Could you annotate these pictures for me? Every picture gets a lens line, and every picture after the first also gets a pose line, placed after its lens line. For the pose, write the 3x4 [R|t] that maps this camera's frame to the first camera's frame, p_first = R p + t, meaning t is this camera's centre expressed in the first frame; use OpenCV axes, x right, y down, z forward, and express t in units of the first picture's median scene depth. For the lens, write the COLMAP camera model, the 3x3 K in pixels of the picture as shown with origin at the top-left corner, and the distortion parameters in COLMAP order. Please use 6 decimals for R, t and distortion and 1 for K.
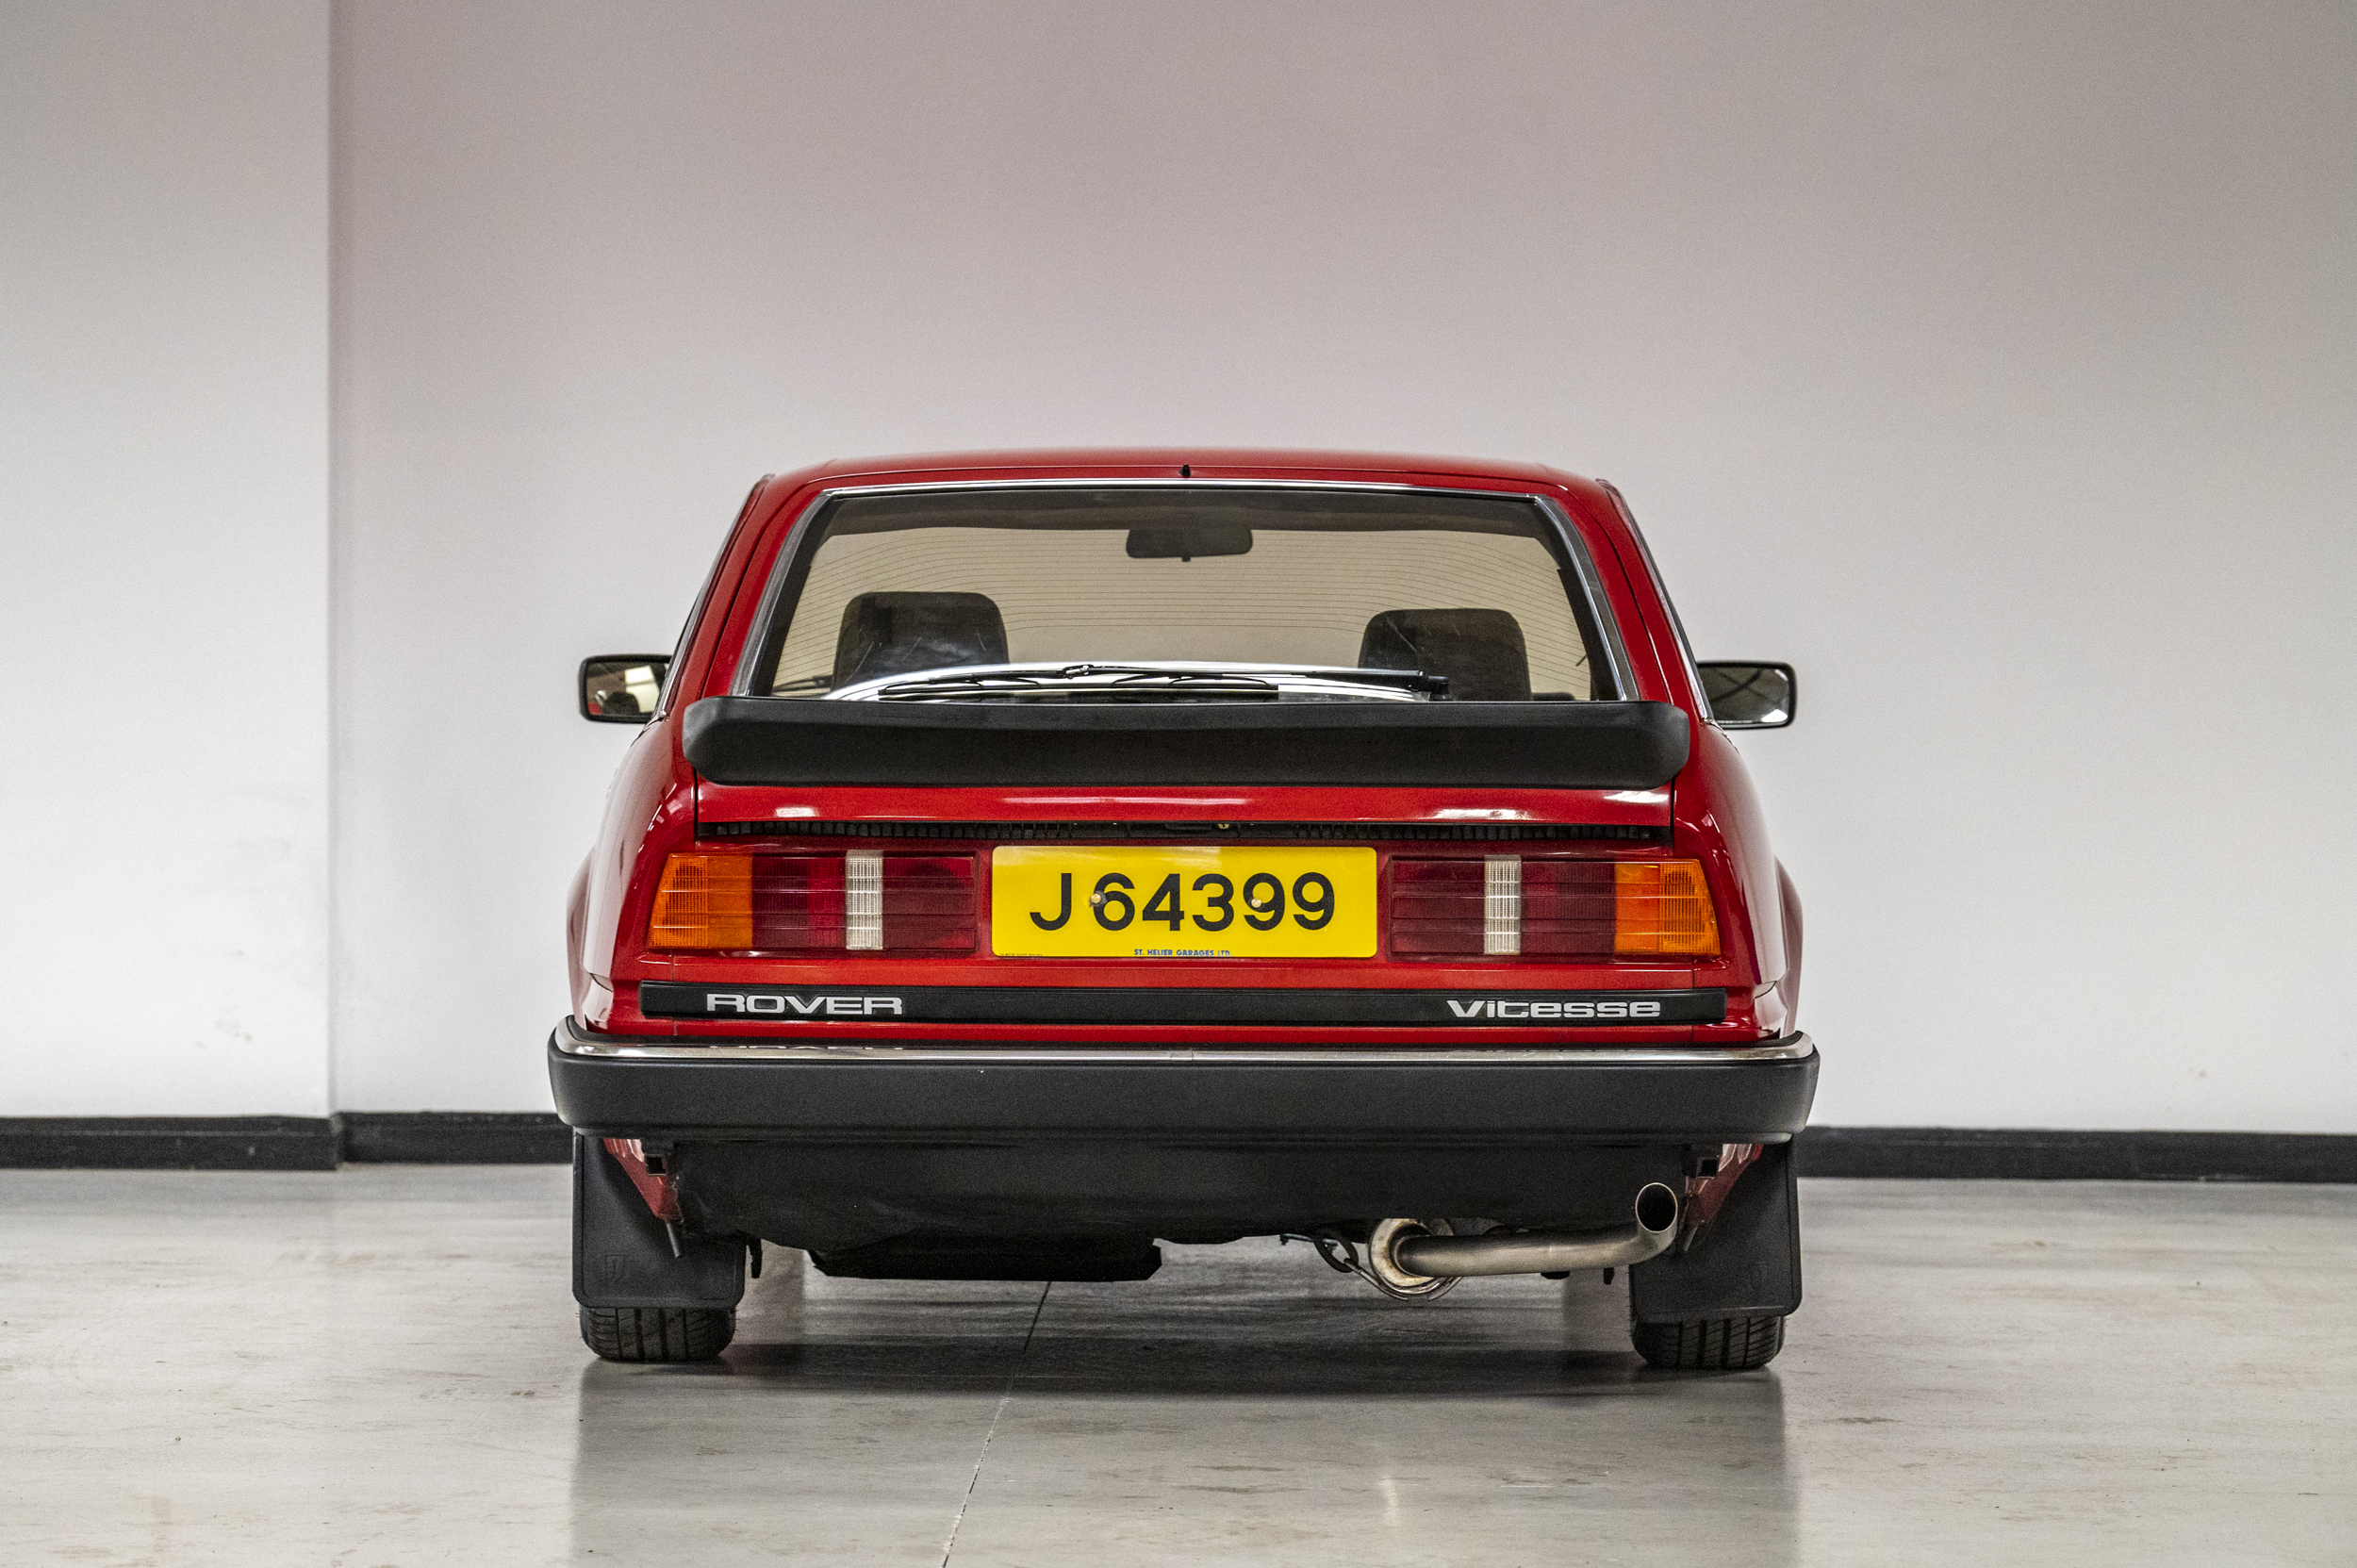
lens RADIAL K [[10432.5, 0, 1178.5], [0, 10432.5, 784.0], [0, 0, 1]] dist [-0.121751, -3.428105]
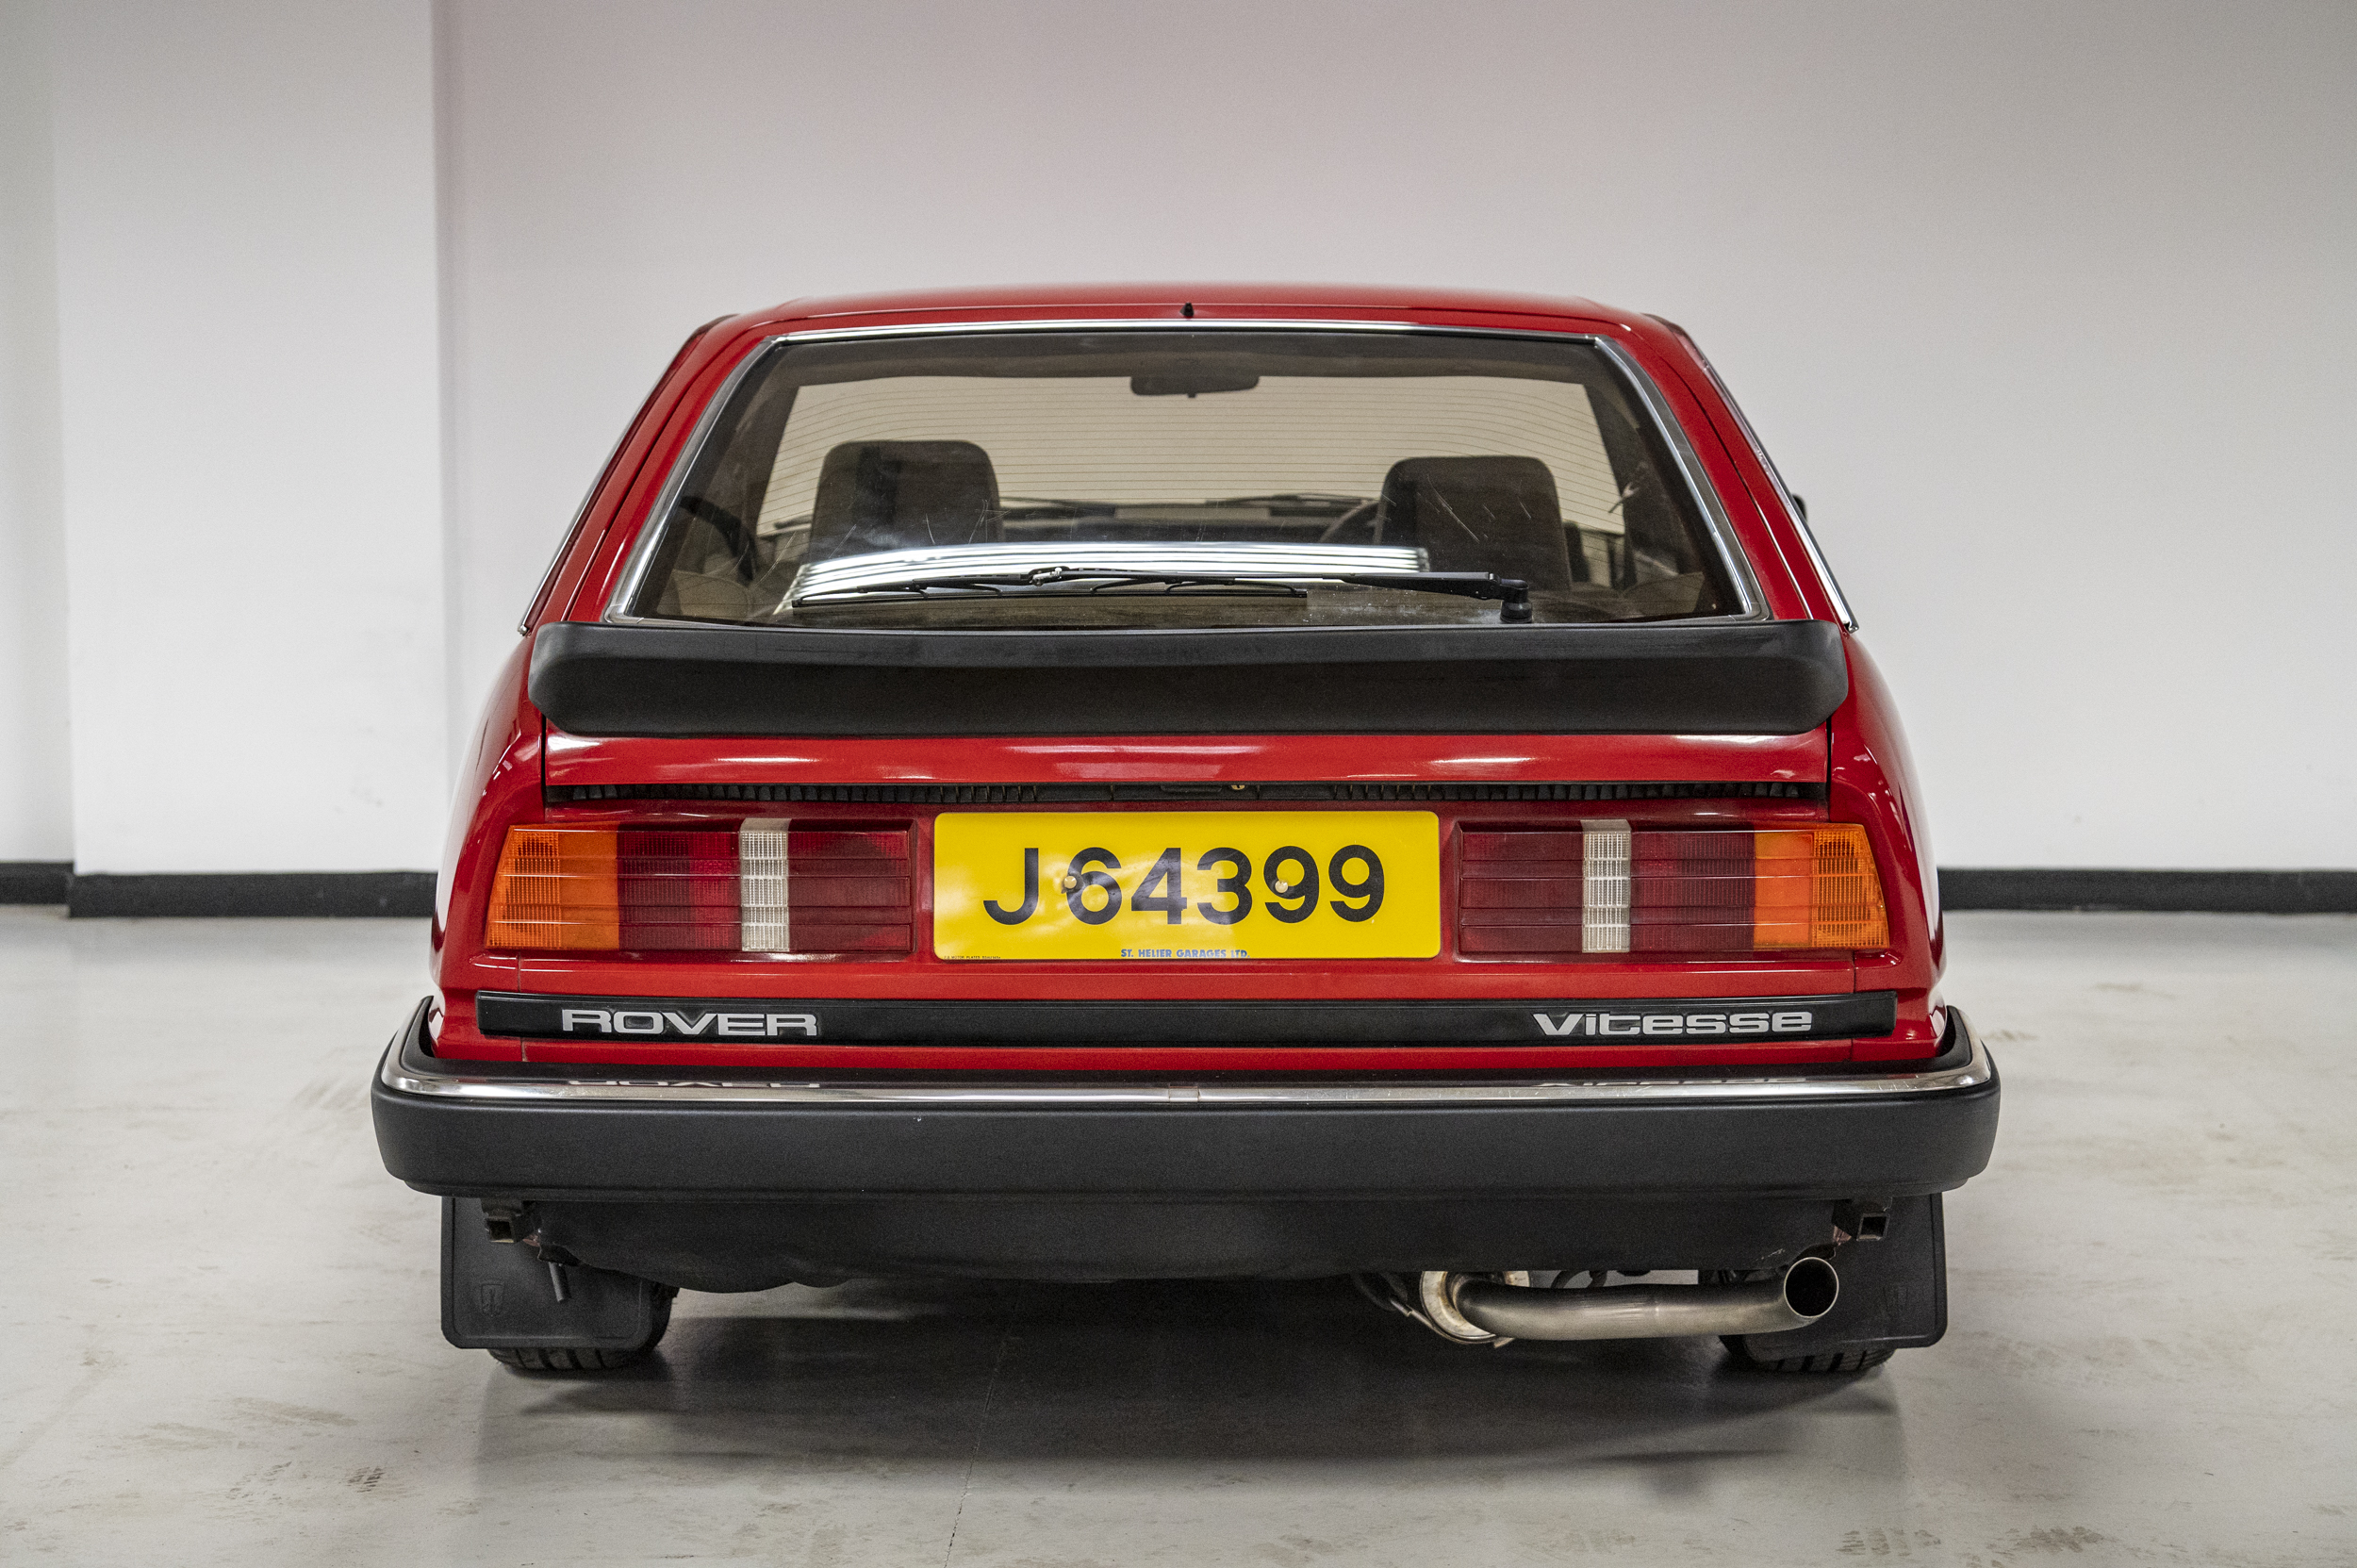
lens RADIAL K [[4743.4, 0, 1216.0], [0, 4743.4, 778.0], [0, 0, 1]] dist [-0.009803, -0.048911]
pose [[0.999973, -0.006920, 0.002624, 0.001841], [0.006709, 0.997286, 0.073322, -0.021848], [-0.003124, -0.073303, 0.997305, 0.655555]]
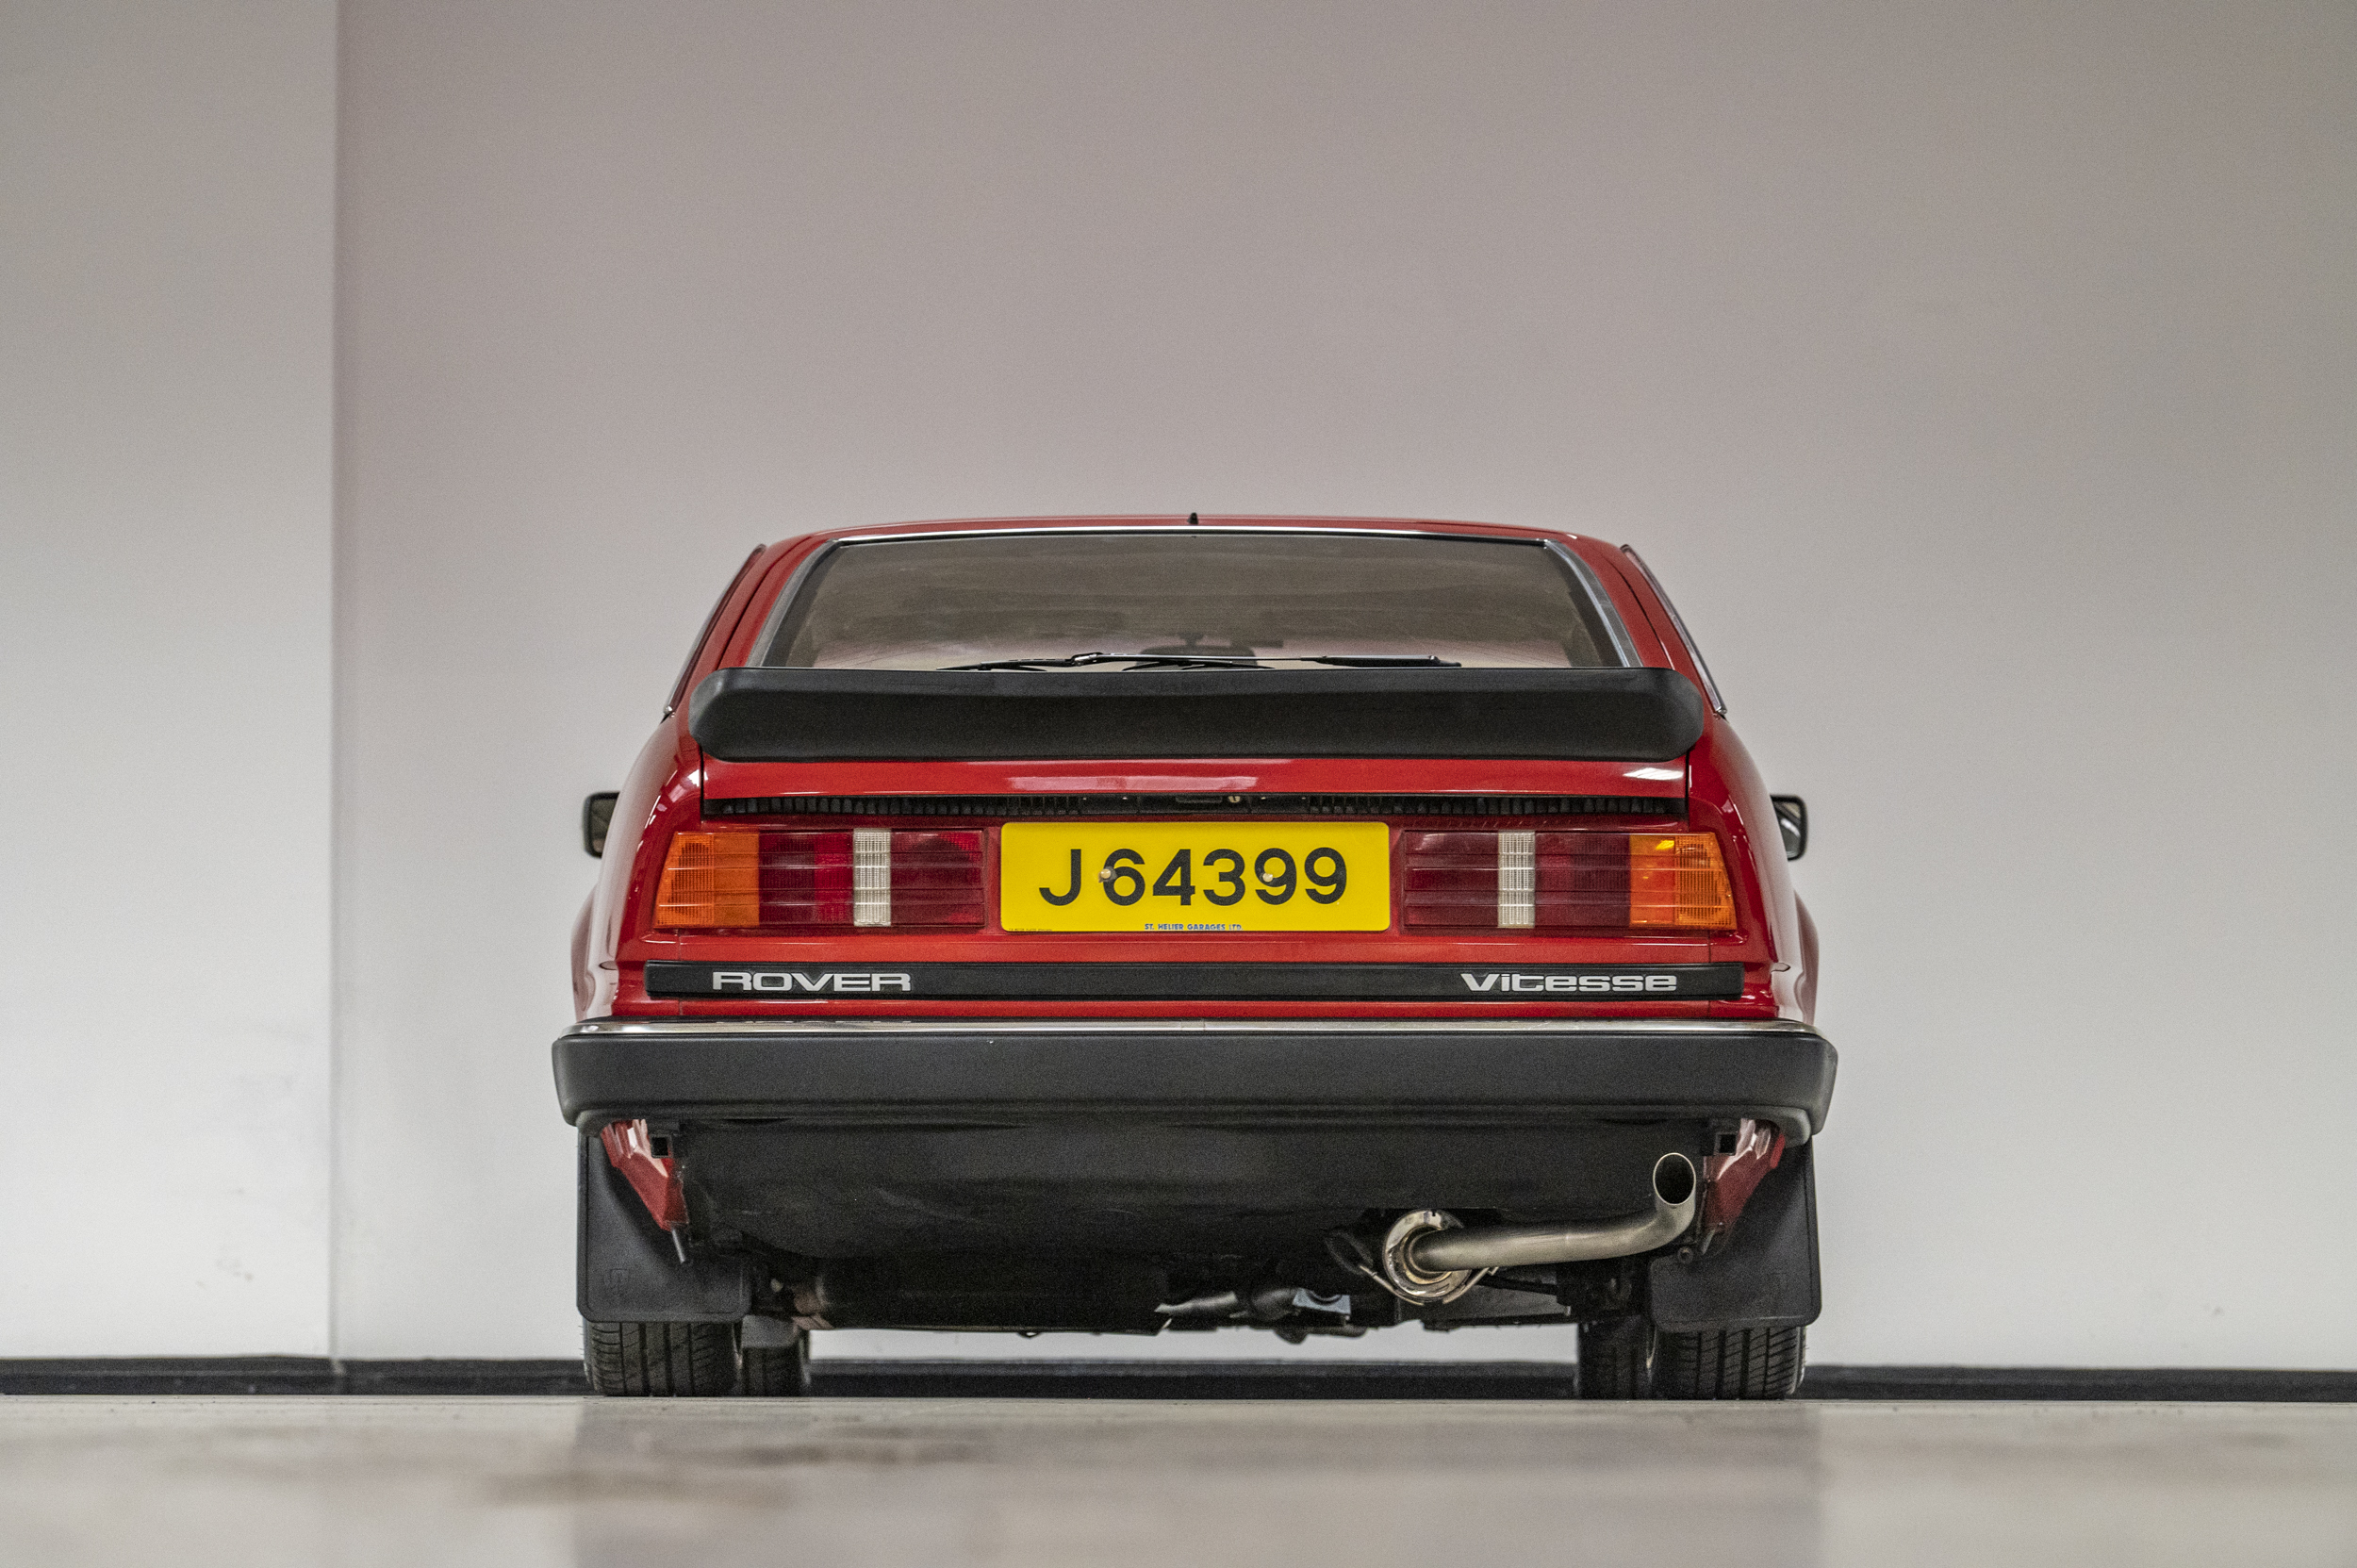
lens RADIAL K [[10432.5, 0, 1178.5], [0, 10432.5, 784.0], [0, 0, 1]] dist [-0.121751, -3.428105]
pose [[0.999992, -0.004010, 0.000175, -0.001158], [0.004009, 0.995947, -0.089858, 0.091494], [0.000186, 0.089858, 0.995955, 0.012726]]
